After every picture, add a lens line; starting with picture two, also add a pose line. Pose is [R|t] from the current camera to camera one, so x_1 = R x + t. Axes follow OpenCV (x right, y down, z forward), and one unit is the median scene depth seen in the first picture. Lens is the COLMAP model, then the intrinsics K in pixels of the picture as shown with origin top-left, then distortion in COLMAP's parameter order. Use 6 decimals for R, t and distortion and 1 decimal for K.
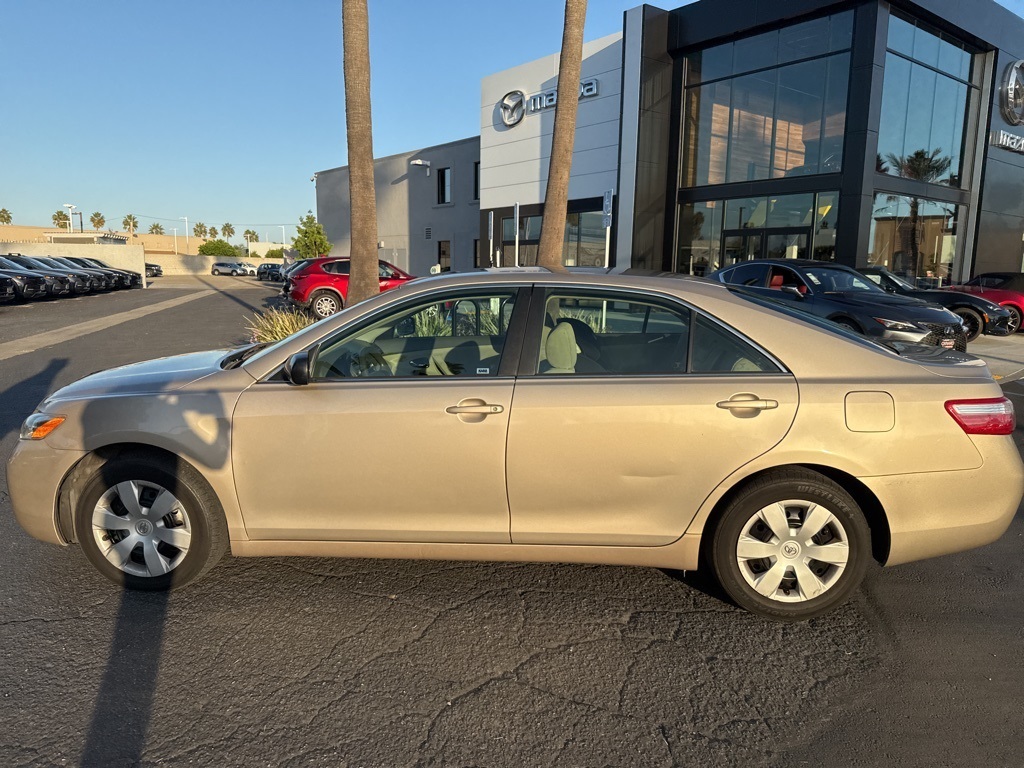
lens RADIAL K [[722.6, 0, 506.5], [0, 722.6, 385.3], [0, 0, 1]] dist [0.031949, -0.037913]
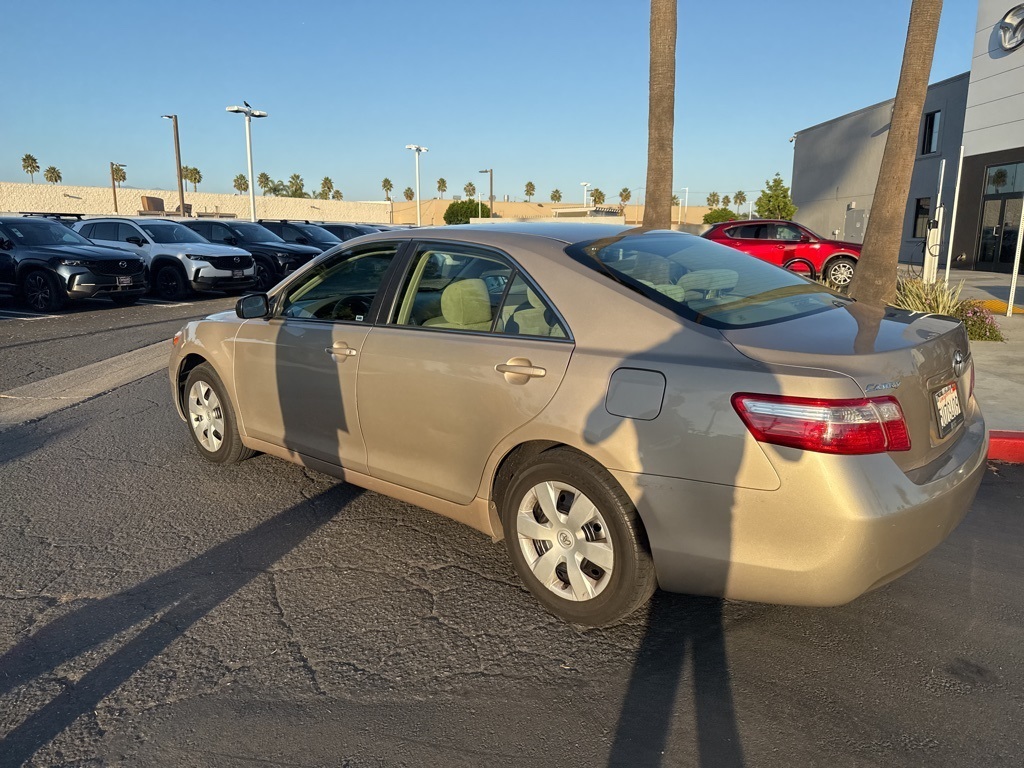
lens RADIAL K [[722.6, 0, 504.1], [0, 722.6, 381.9], [0, 0, 1]] dist [0.031949, -0.037913]
pose [[0.781444, 0.112495, -0.613751, 0.128532], [-0.088494, 0.993652, 0.069454, -0.002889], [0.617668, 0.000039, 0.786439, 0.039460]]
